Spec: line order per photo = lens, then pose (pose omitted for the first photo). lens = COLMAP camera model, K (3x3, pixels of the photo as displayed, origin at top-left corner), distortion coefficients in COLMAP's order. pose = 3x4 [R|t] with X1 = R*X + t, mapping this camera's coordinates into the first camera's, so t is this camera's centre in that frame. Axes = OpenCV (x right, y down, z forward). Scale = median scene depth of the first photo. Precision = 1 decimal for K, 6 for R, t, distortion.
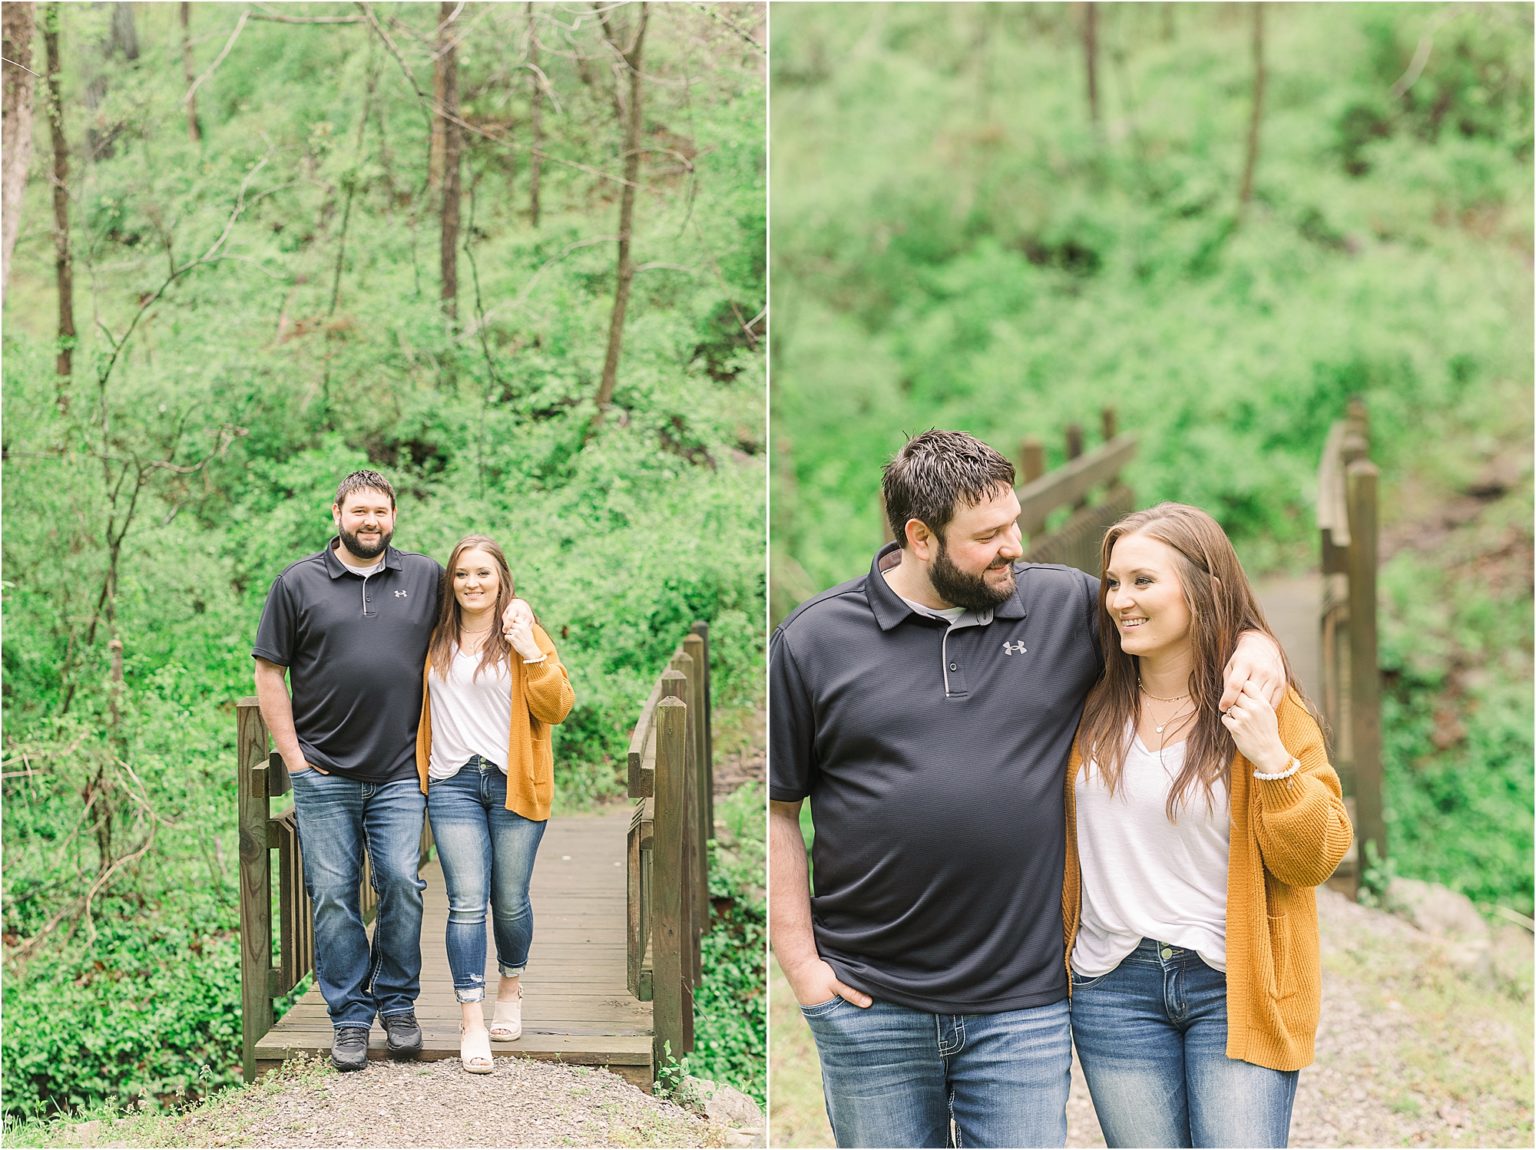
lens RADIAL K [[3891.6, 0, 768.0], [0, 3891.6, 575.0], [0, 0, 1]] dist [-0.513733, 0.511290]
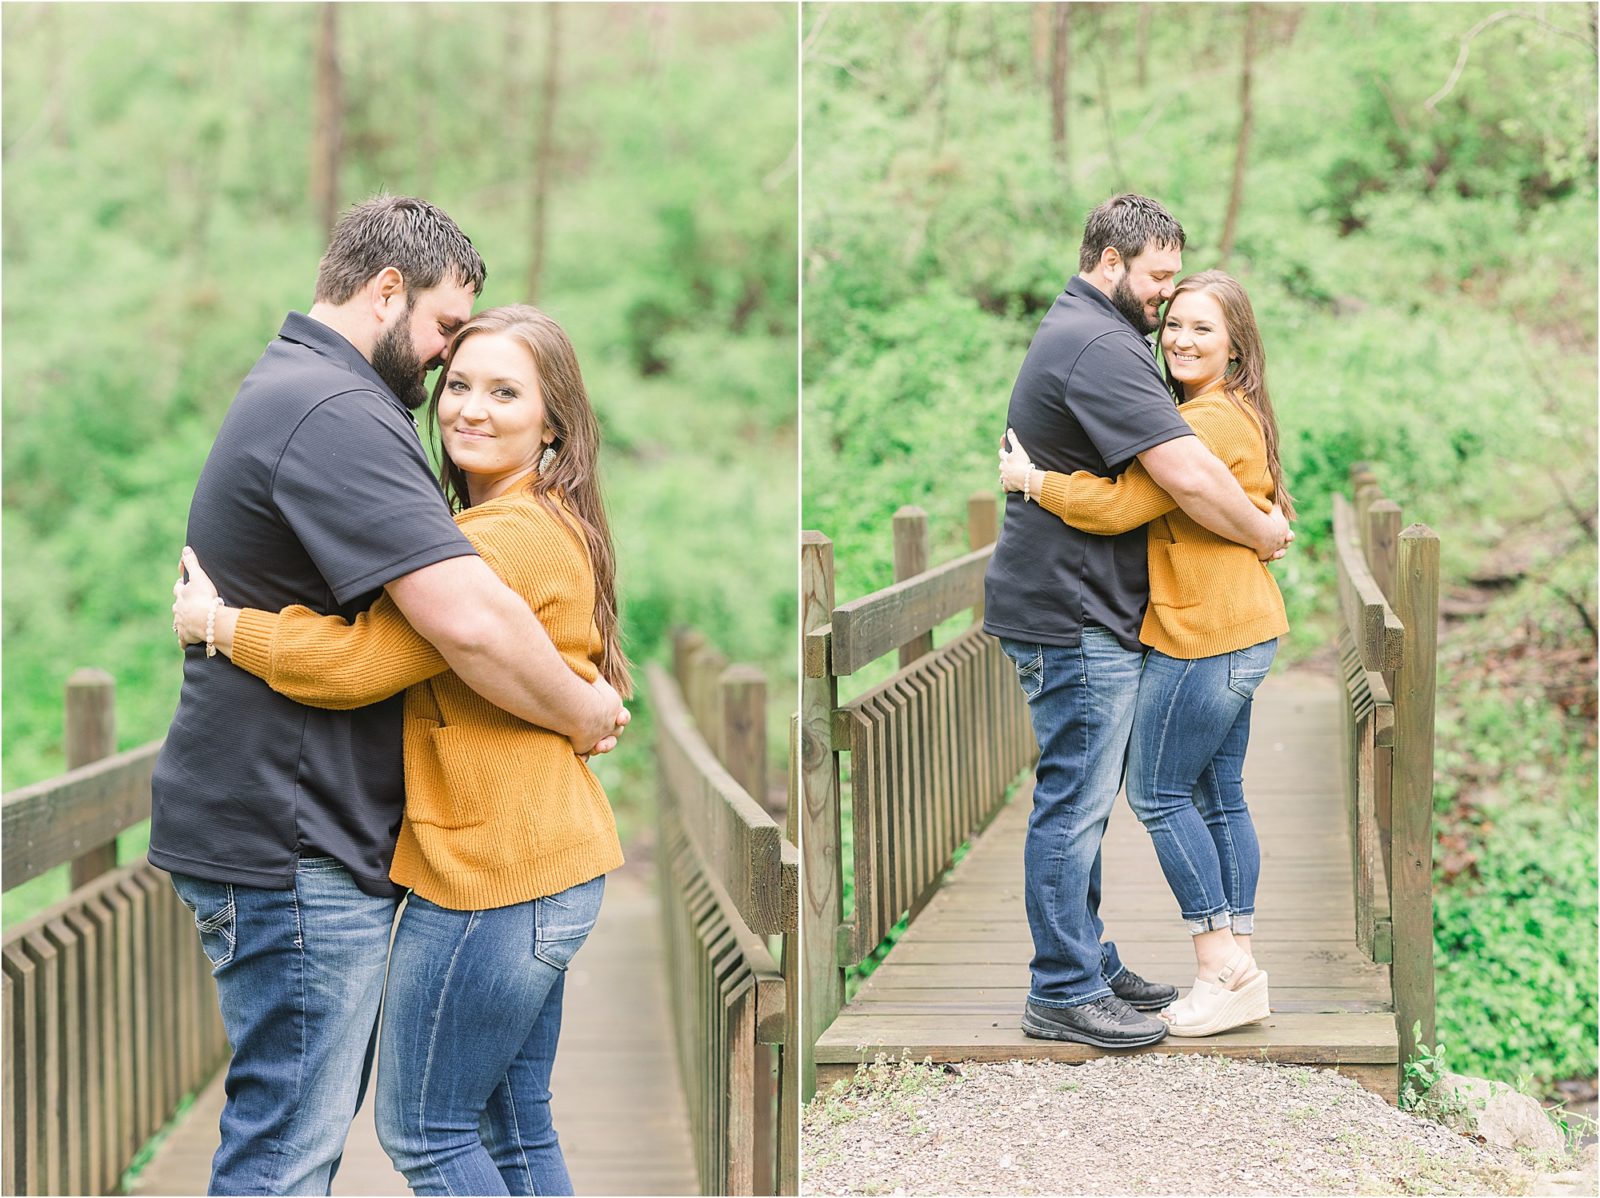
lens RADIAL K [[3819.3, 0, 800.0], [0, 3819.3, 599.0], [0, 0, 1]] dist [0.471196, -0.118115]
pose [[0.988646, -0.011742, -0.149807, -0.028940], [0.017701, 0.999102, 0.038507, 0.015133], [0.149220, -0.040721, 0.987965, 0.284008]]
